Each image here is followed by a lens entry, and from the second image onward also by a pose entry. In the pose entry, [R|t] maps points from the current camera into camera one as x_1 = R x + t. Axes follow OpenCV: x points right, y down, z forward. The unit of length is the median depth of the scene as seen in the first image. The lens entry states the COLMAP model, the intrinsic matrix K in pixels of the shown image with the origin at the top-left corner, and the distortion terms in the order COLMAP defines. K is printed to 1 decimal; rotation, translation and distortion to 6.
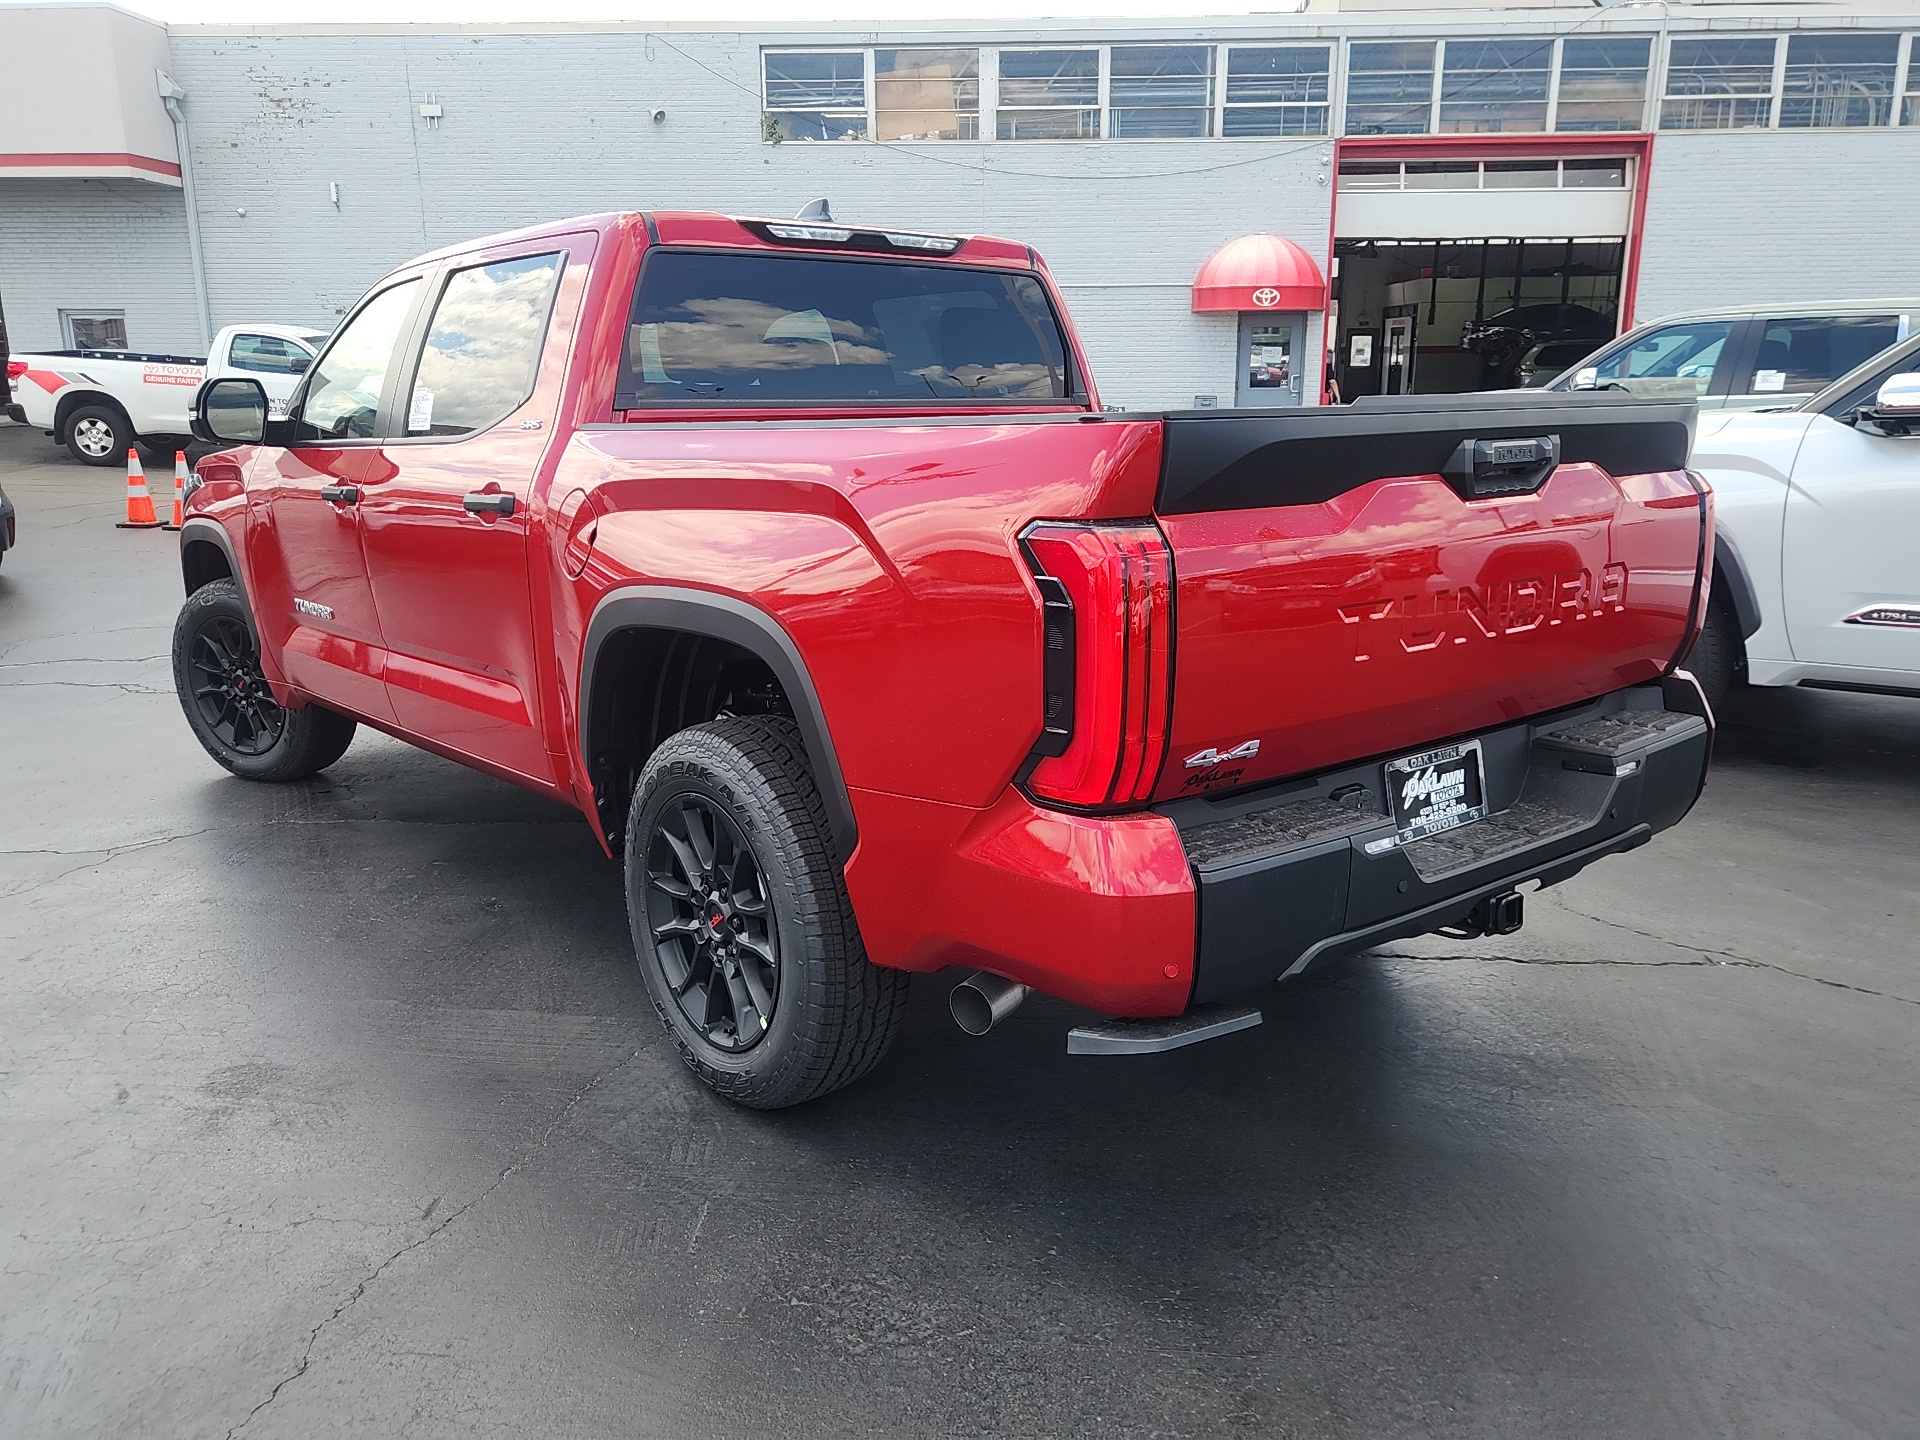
lens RADIAL K [[1515.5, 0, 992.5], [0, 1515.5, 702.3], [0, 0, 1]] dist [0.039955, -0.019325]
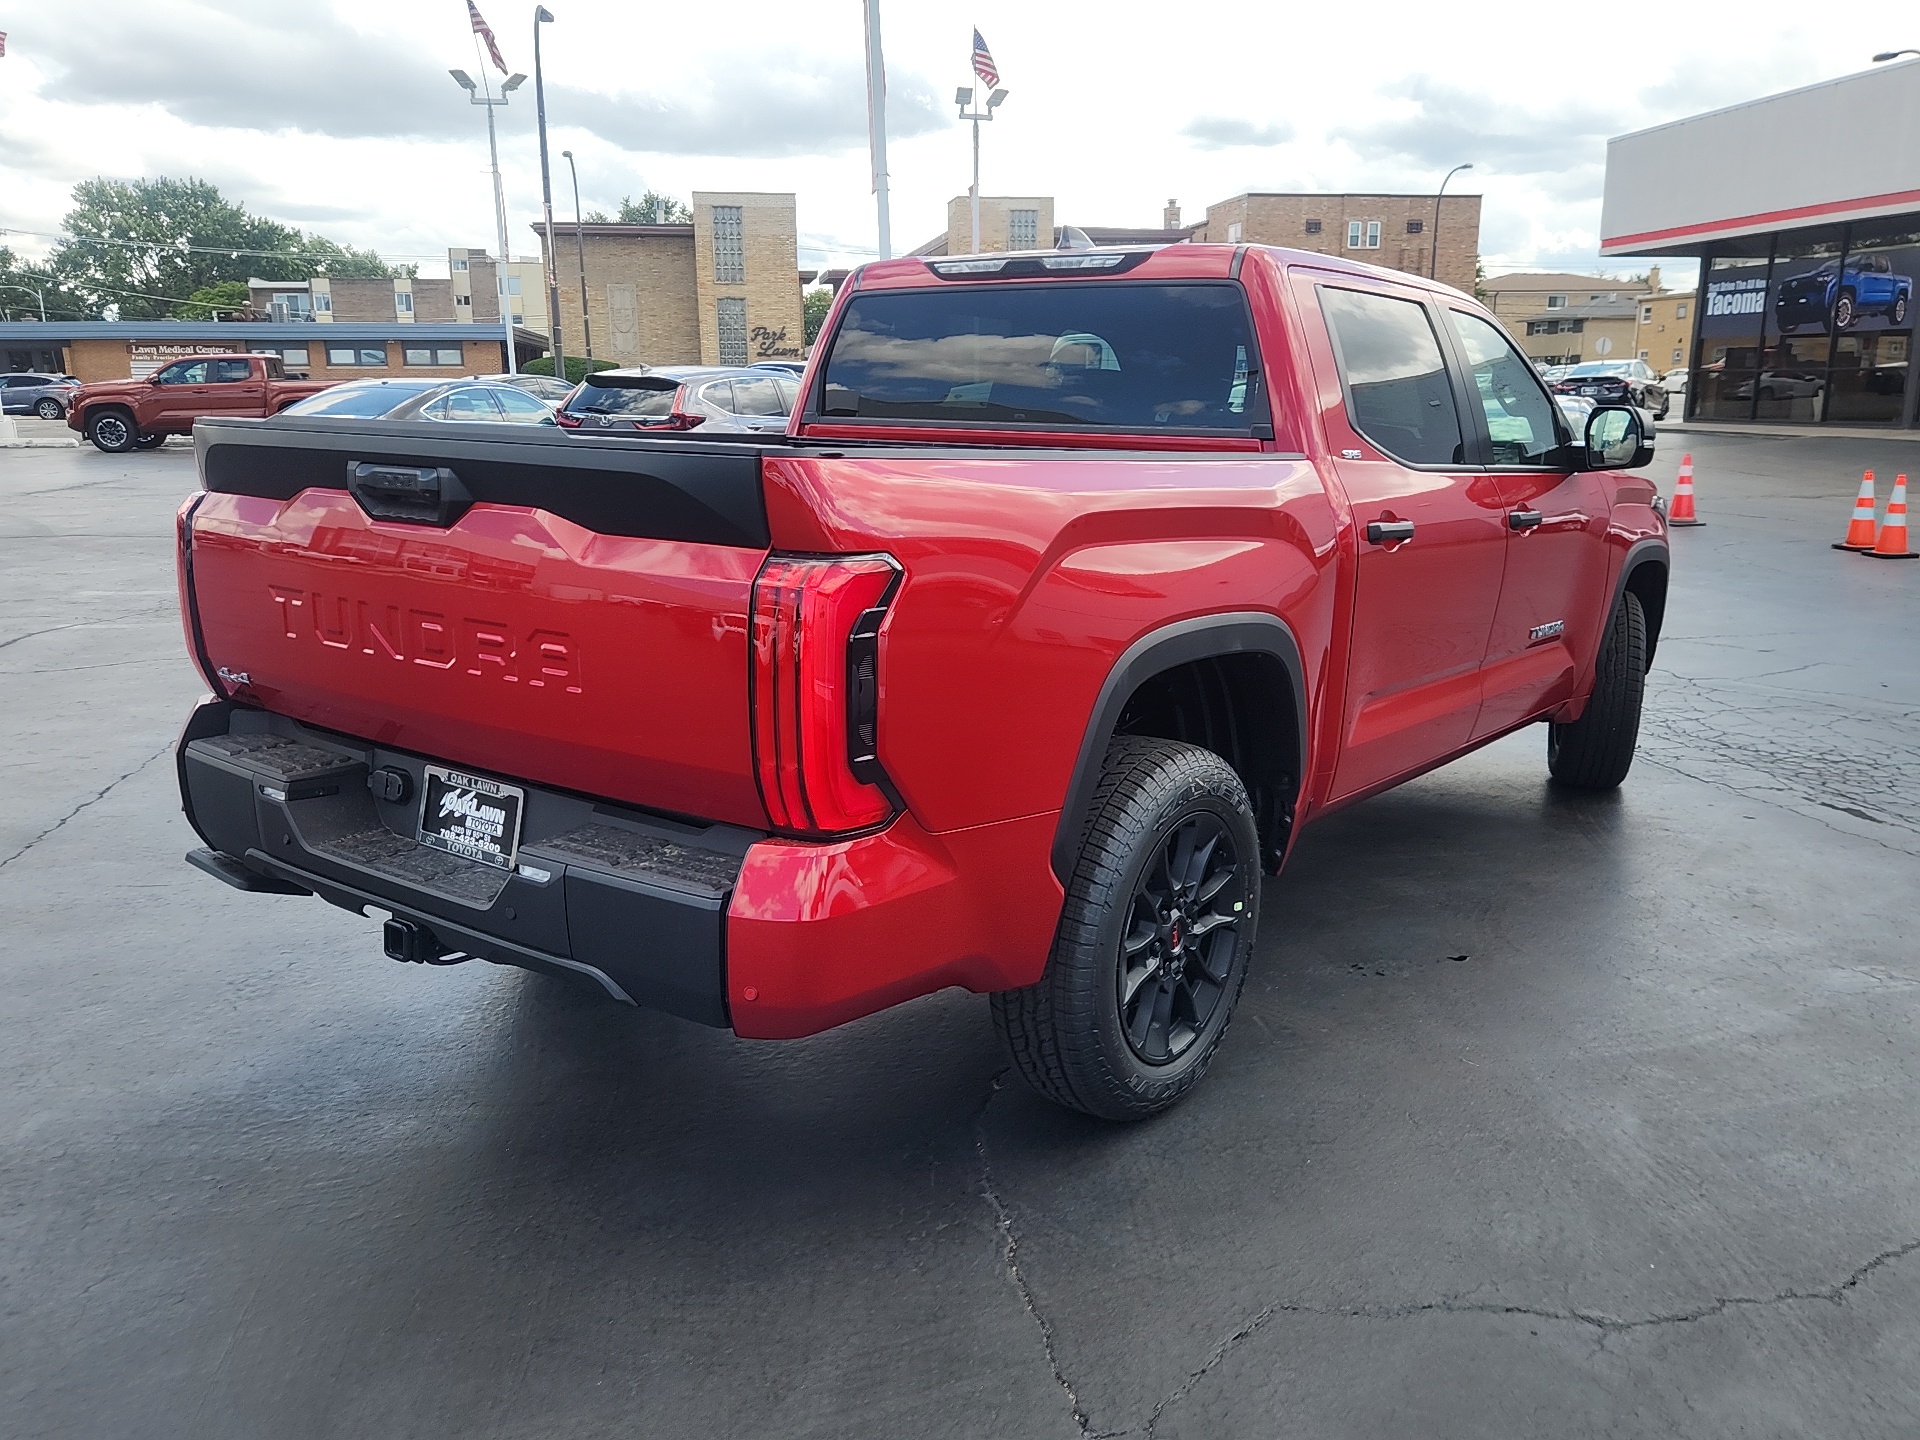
lens RADIAL K [[1508.4, 0, 971.0], [0, 1508.4, 723.4], [0, 0, 1]] dist [0.106488, -0.120362]
pose [[0.227421, 0.213893, -0.950015, 0.950200], [-0.213145, 0.962857, 0.165760, -0.172435], [0.950184, 0.164793, 0.264564, 0.754494]]
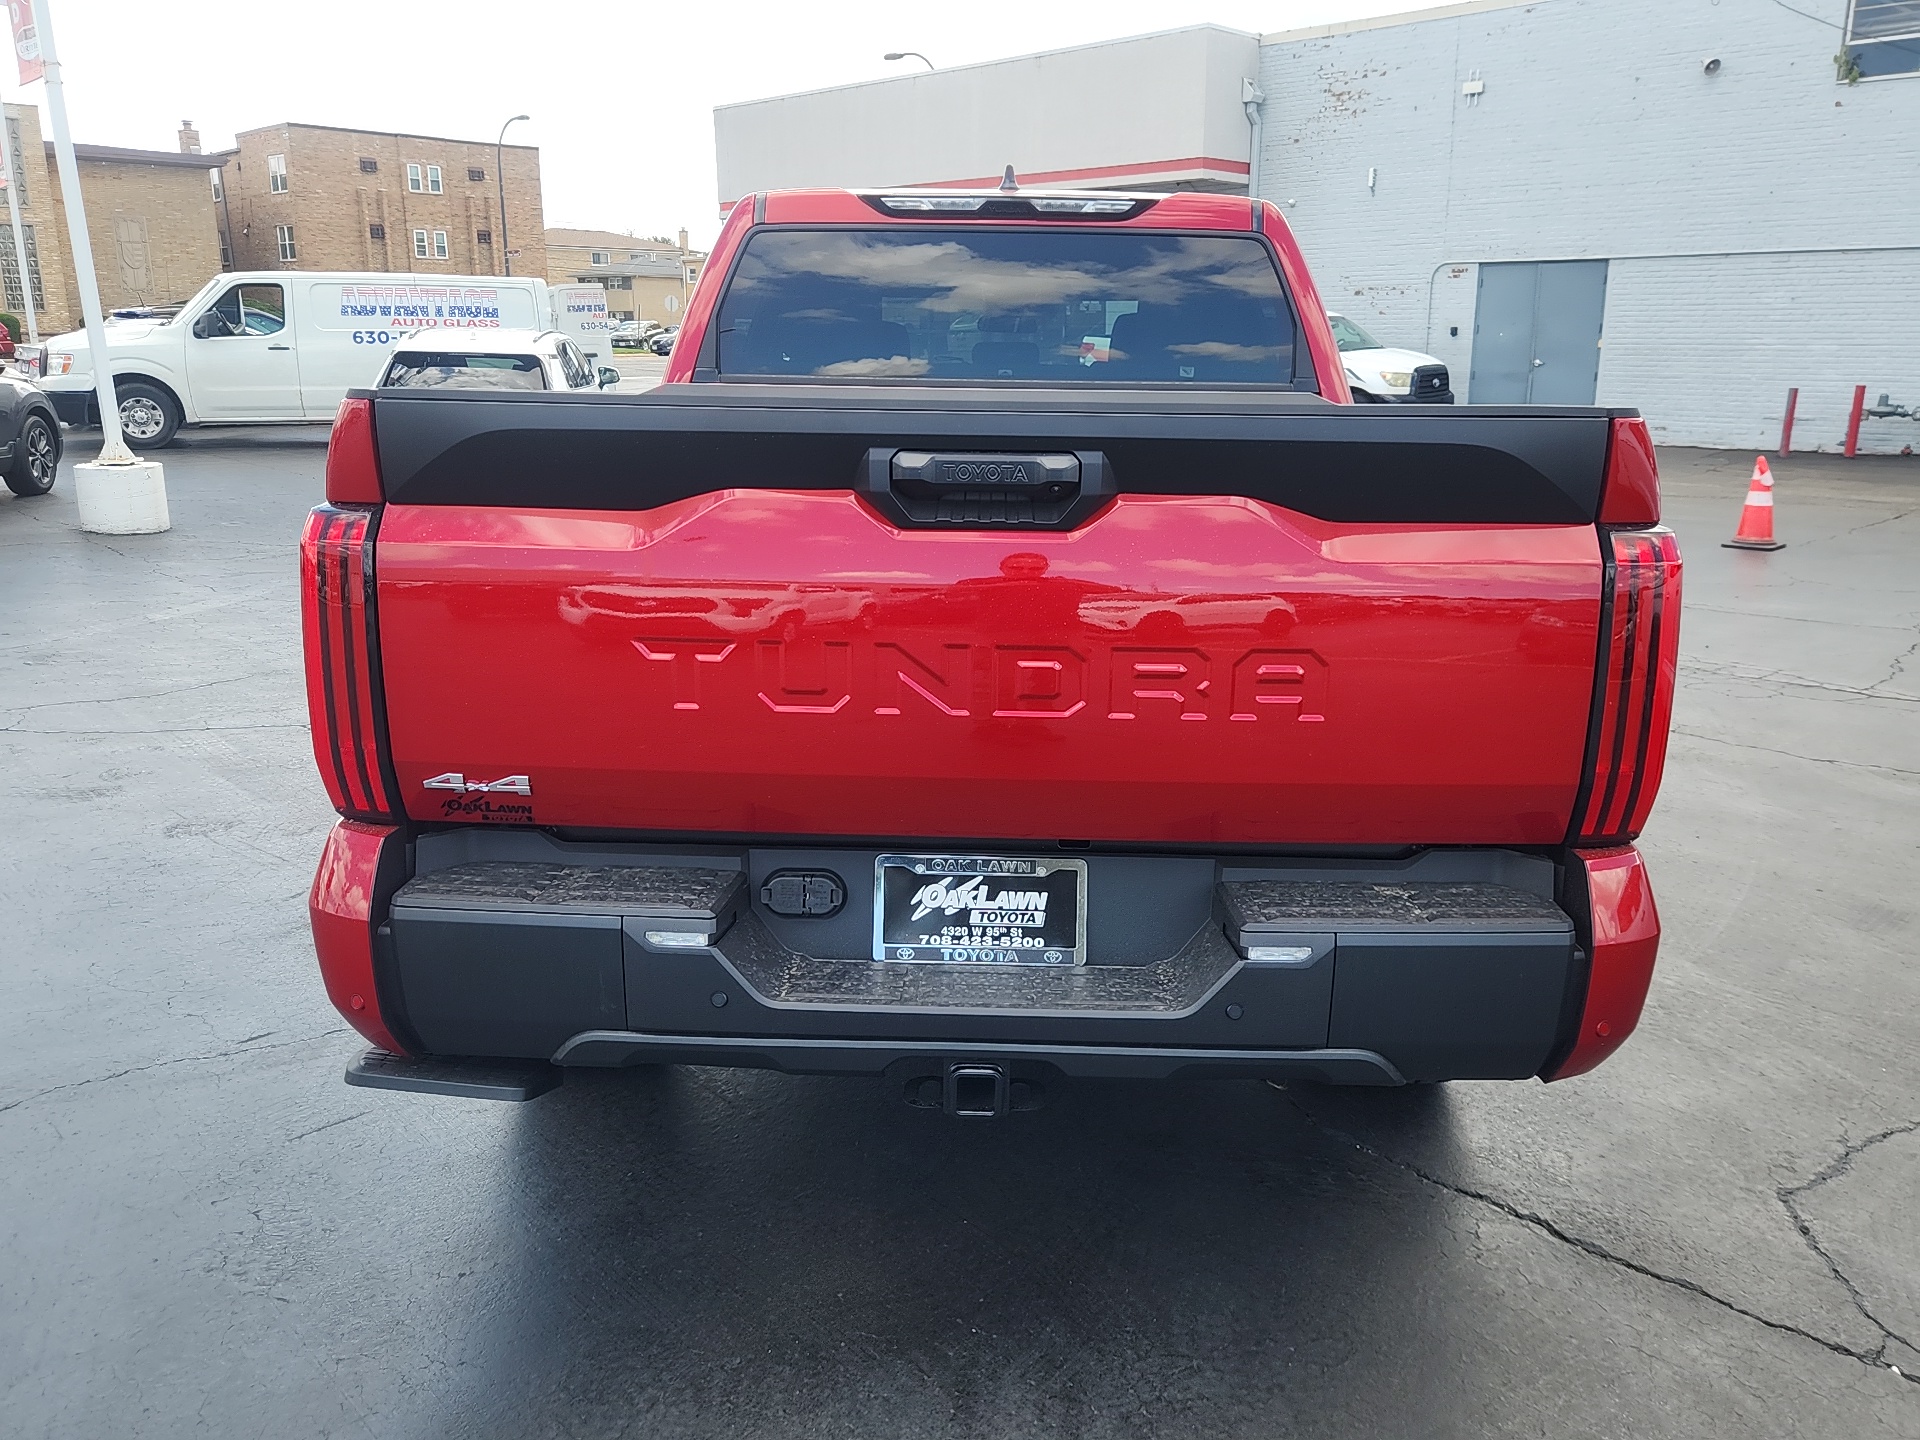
lens RADIAL K [[1515.5, 0, 992.5], [0, 1515.5, 702.3], [0, 0, 1]] dist [0.039955, -0.019325]
pose [[0.750033, 0.159938, -0.641771, 0.556843], [-0.151587, 0.986062, 0.068581, -0.070330], [0.643795, 0.045846, 0.763824, 0.306126]]
